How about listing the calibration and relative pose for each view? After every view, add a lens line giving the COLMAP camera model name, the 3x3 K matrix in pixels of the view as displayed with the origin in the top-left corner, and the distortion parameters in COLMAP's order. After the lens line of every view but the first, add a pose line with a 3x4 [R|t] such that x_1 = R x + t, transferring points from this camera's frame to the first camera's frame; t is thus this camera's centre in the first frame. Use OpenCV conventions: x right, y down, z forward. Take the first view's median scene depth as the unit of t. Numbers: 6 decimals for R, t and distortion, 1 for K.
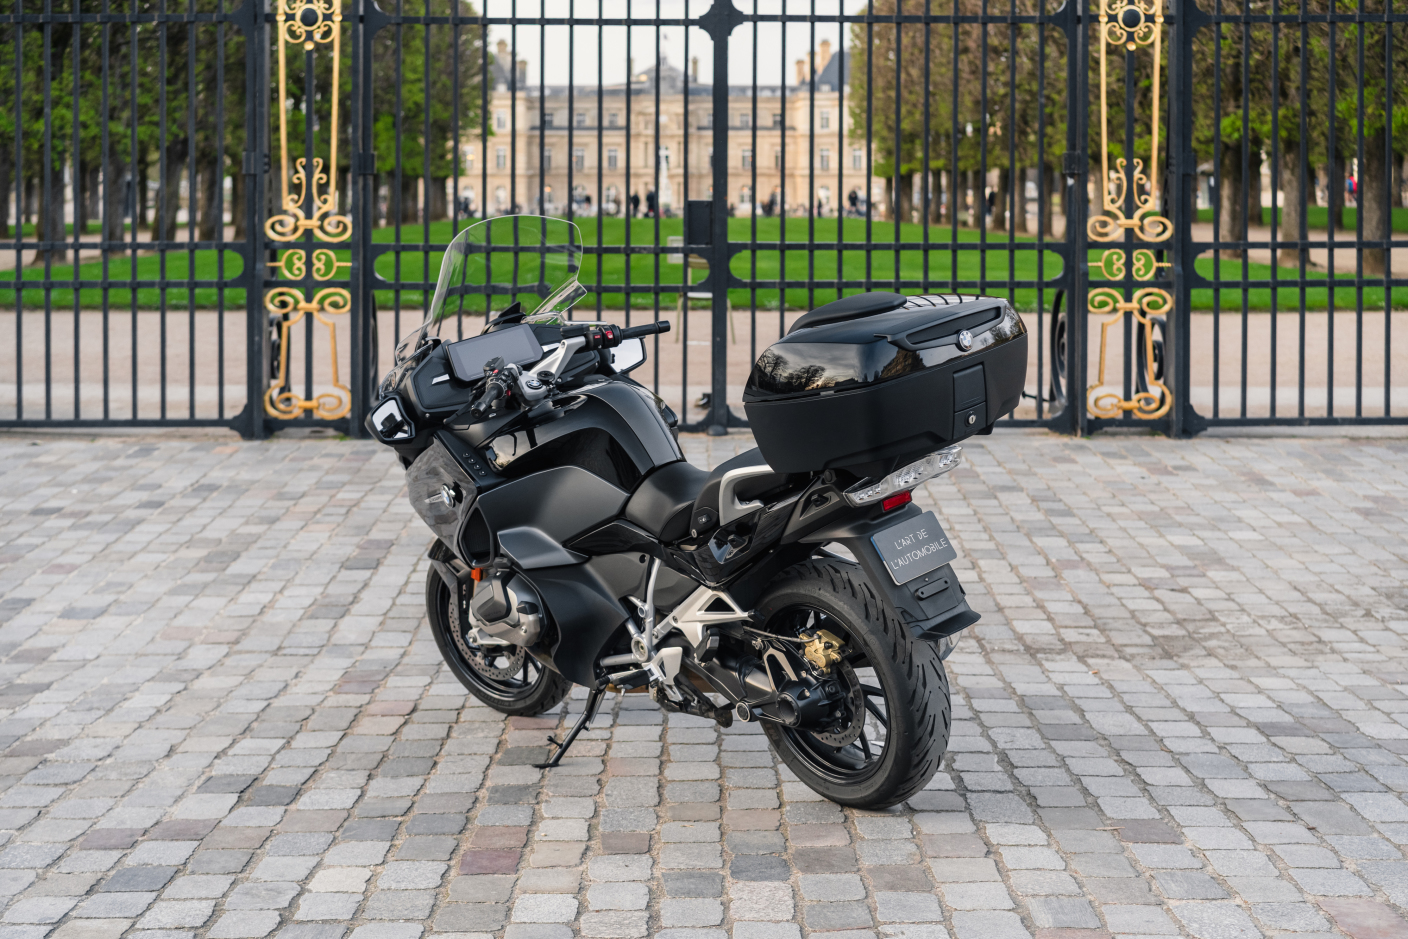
lens RADIAL K [[2135.4, 0, 681.5], [0, 2135.4, 464.9], [0, 0, 1]] dist [-0.027400, -0.096326]
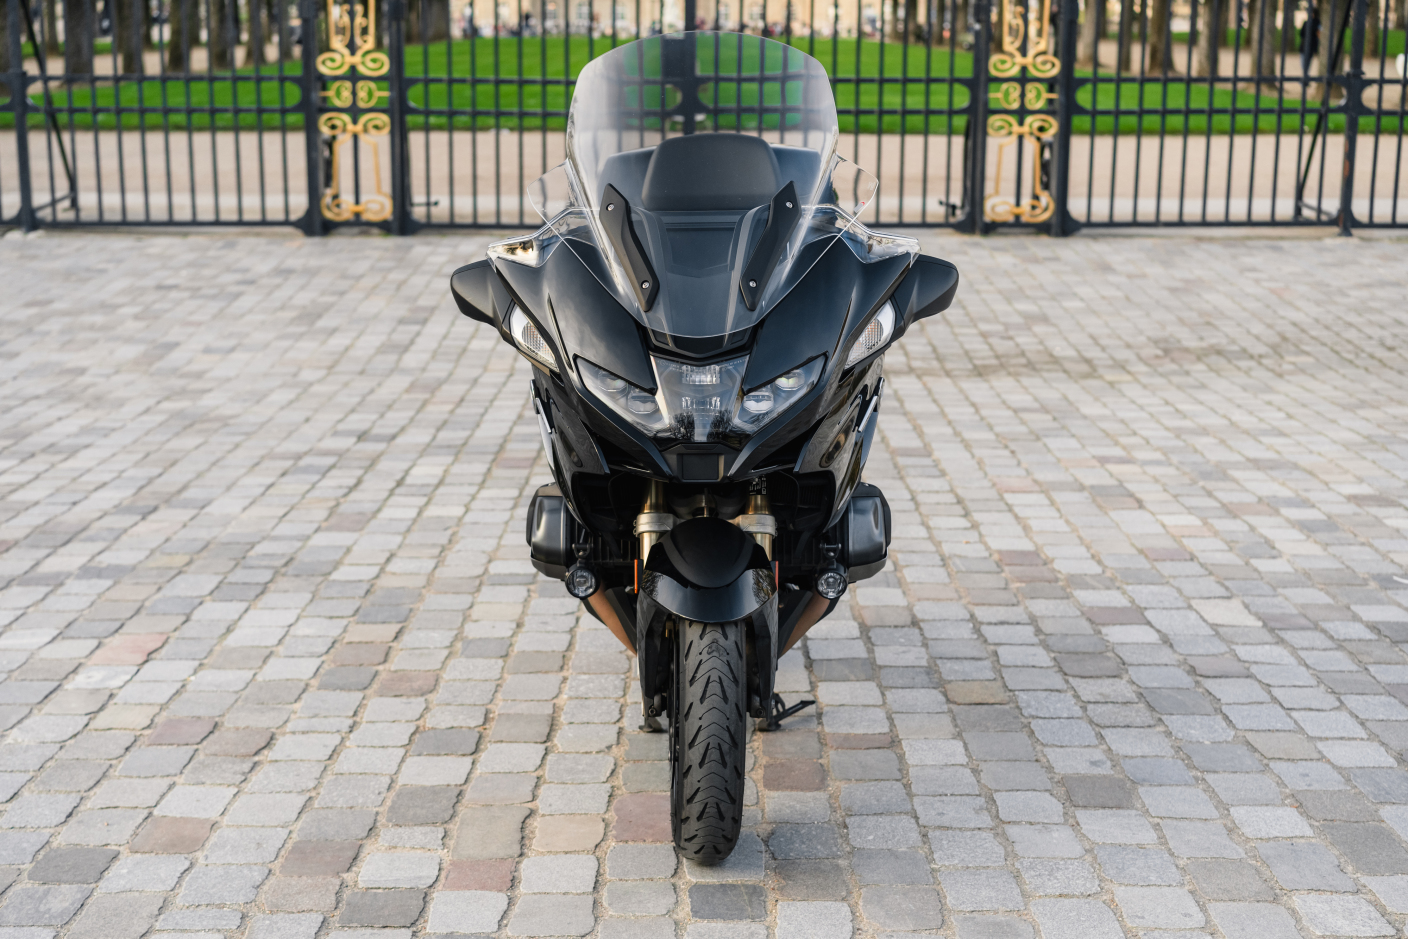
lens RADIAL K [[2175.4, 0, 759.4], [0, 2175.4, 562.2], [0, 0, 1]] dist [-0.015386, -0.002218]
pose [[0.999531, -0.003406, 0.030417, 0.023413], [-0.000350, 0.992454, 0.122615, 0.024109], [-0.030605, -0.122568, 0.991988, -0.335254]]
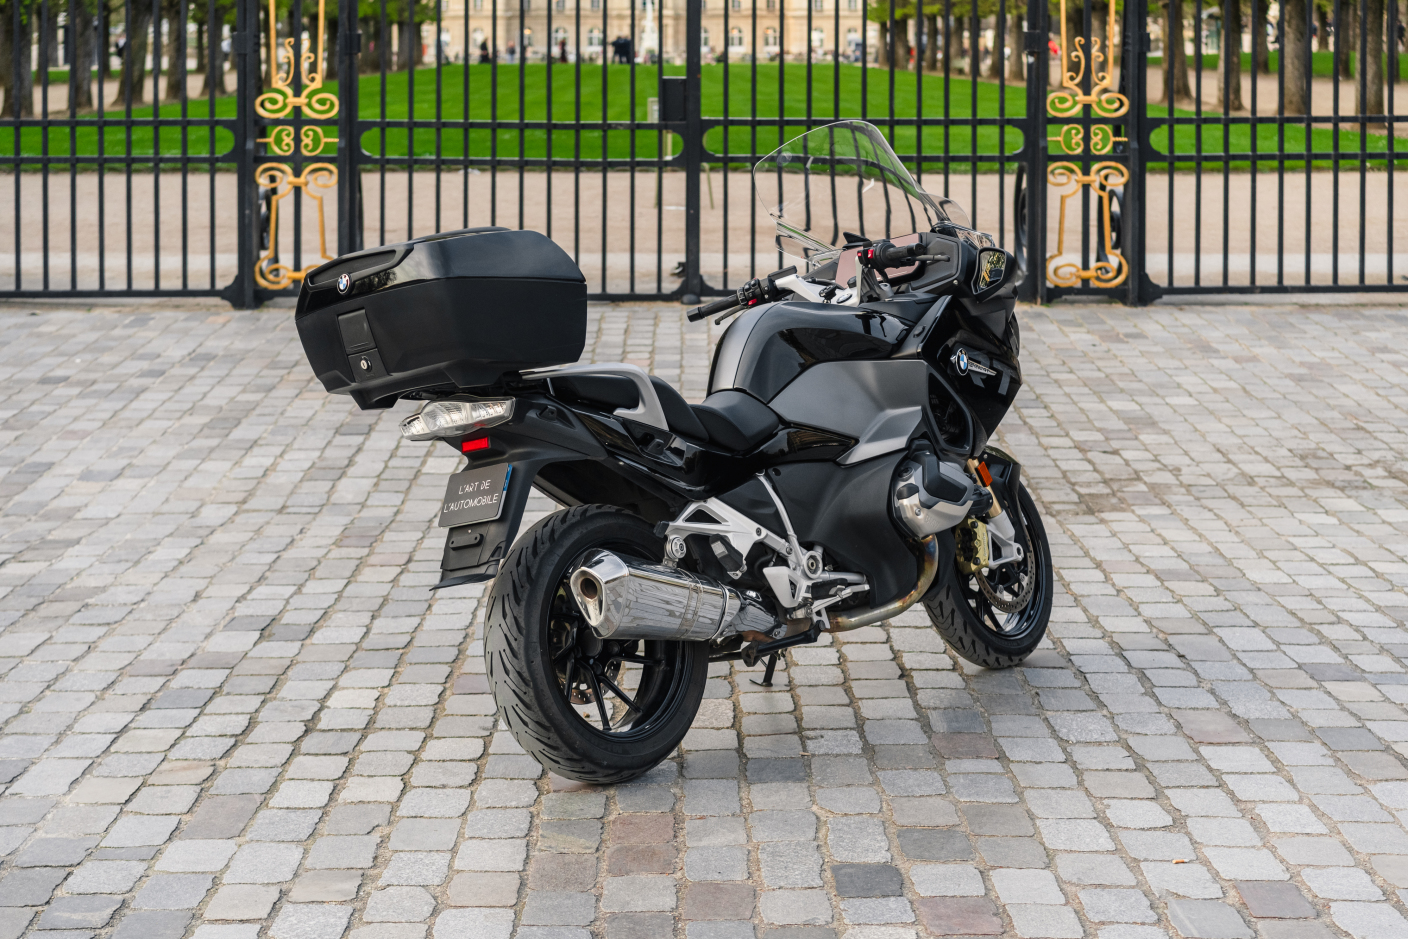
lens RADIAL K [[2263.9, 0, 706.3], [0, 2263.9, 243.8], [0, 0, 1]] dist [-0.013189, -0.163987]
pose [[0.999862, -0.001105, 0.016582, 0.007064], [0.001665, 0.999426, -0.033823, -0.007016], [-0.016536, 0.033846, 0.999290, -0.121491]]
